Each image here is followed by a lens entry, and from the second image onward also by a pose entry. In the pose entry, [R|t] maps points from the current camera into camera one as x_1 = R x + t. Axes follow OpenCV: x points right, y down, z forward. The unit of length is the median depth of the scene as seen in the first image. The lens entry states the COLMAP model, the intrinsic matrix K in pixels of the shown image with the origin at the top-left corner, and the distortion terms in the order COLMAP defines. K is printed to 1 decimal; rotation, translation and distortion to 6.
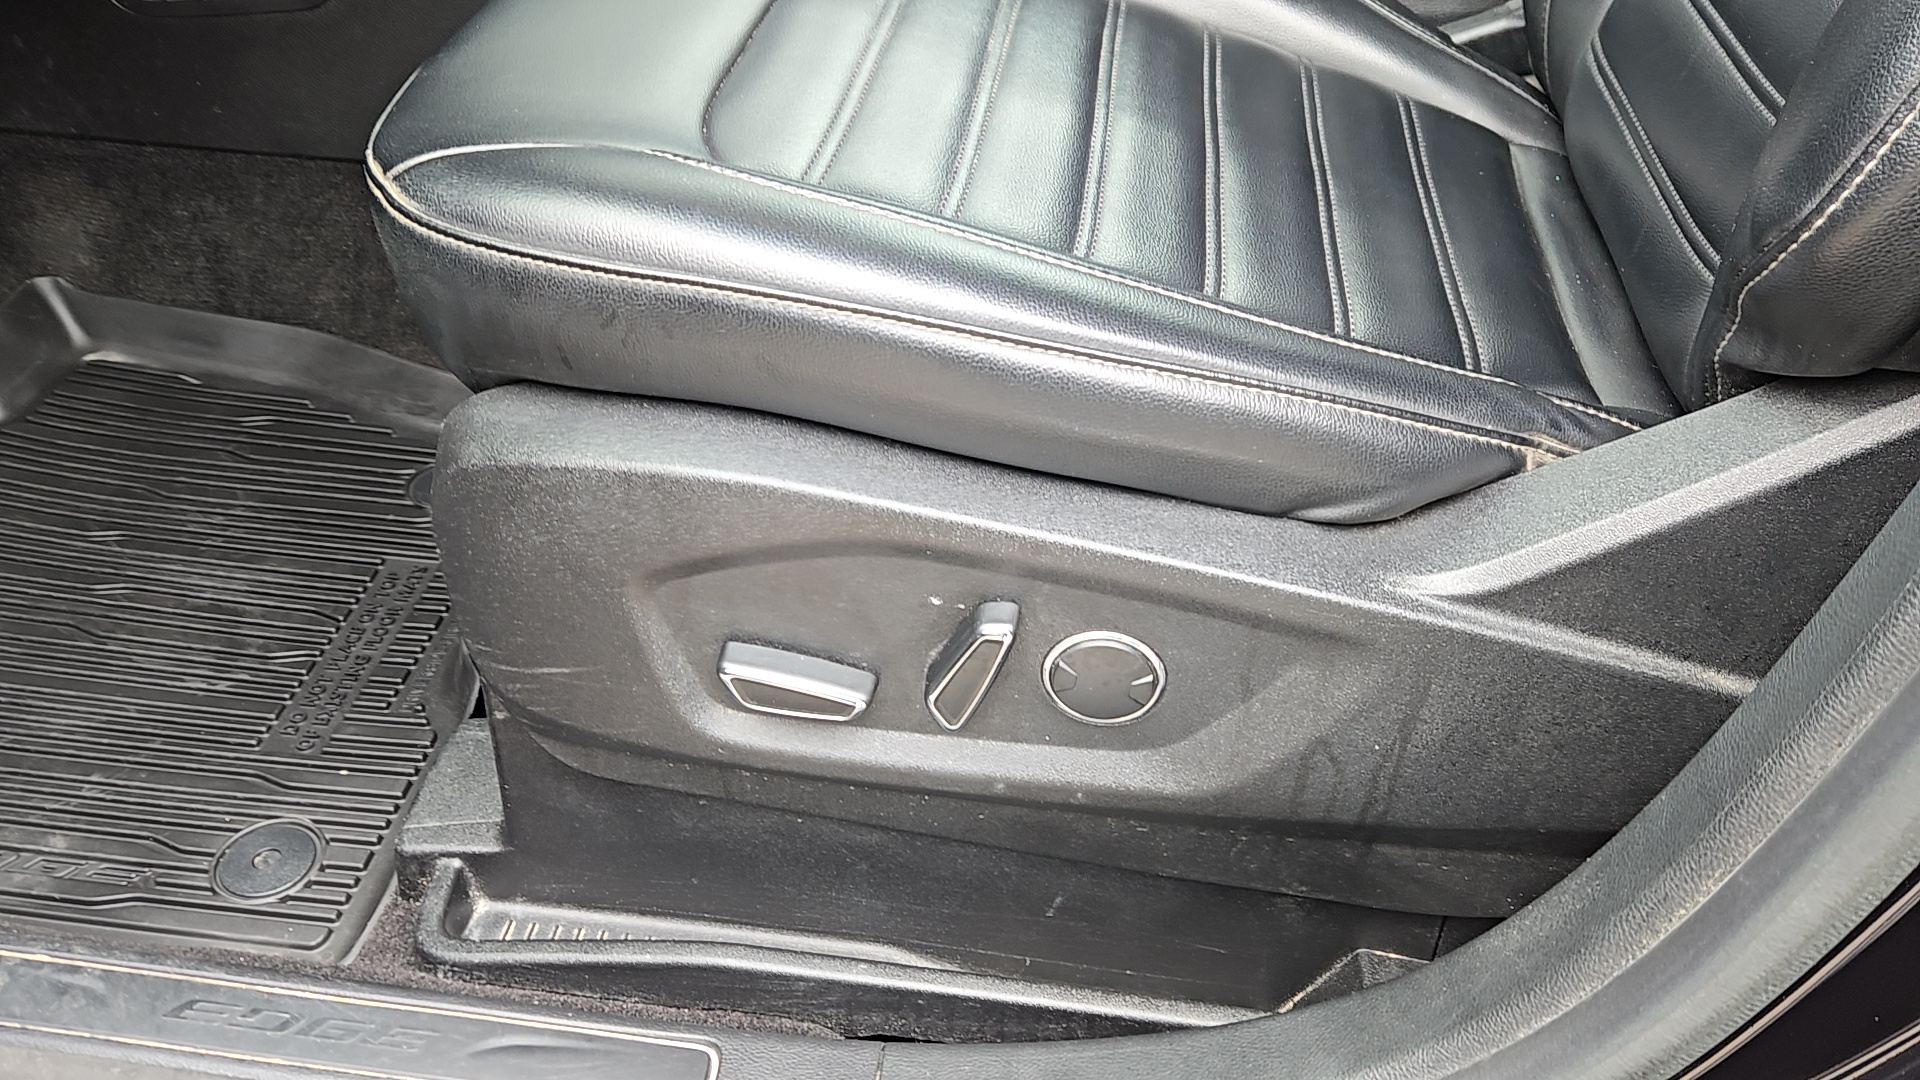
lens RADIAL K [[1635.3, 0, 954.3], [0, 1635.3, 532.2], [0, 0, 1]] dist [0.008753, -0.008186]
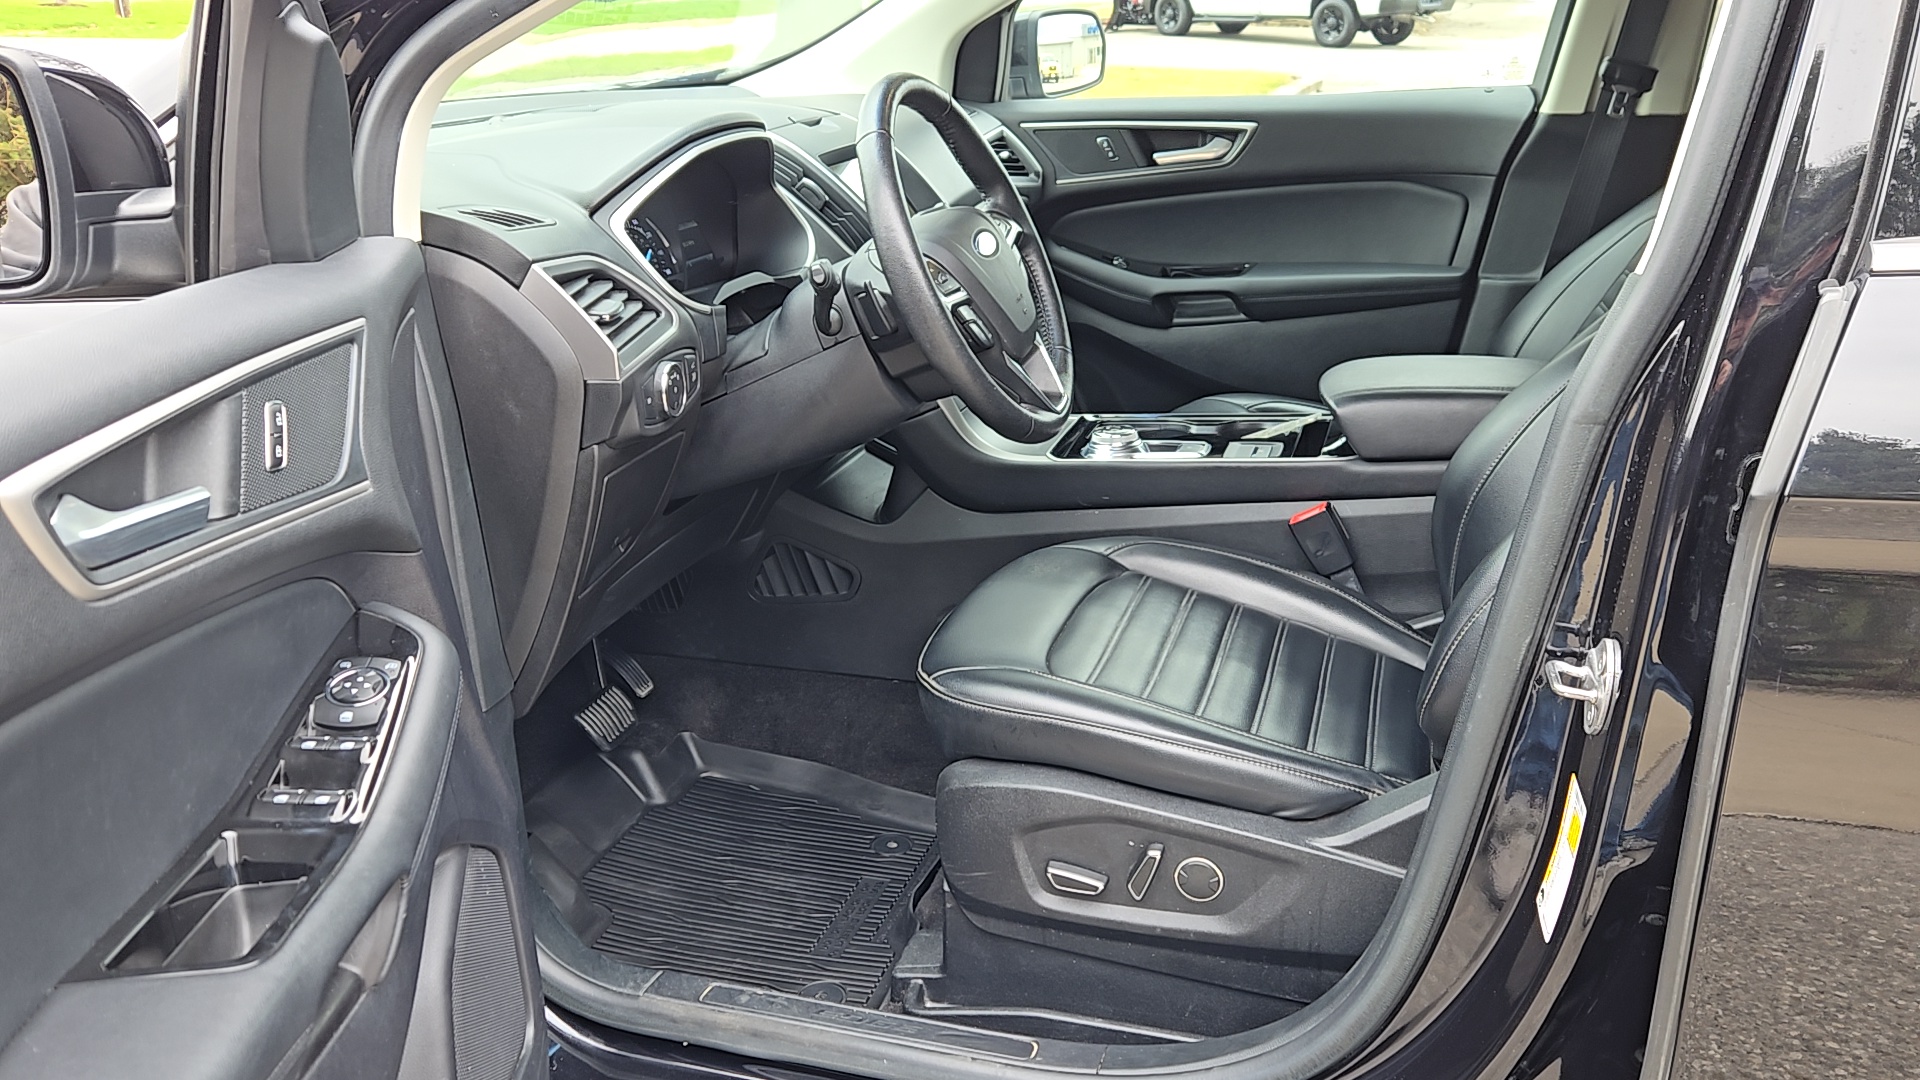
lens RADIAL K [[1635.3, 0, 954.3], [0, 1635.3, 532.2], [0, 0, 1]] dist [0.008753, -0.008186]
pose [[0.985351, 0.006351, -0.170420, 0.139755], [-0.059874, 0.948576, -0.310835, 0.369325], [0.159683, 0.316485, 0.935061, -1.504939]]
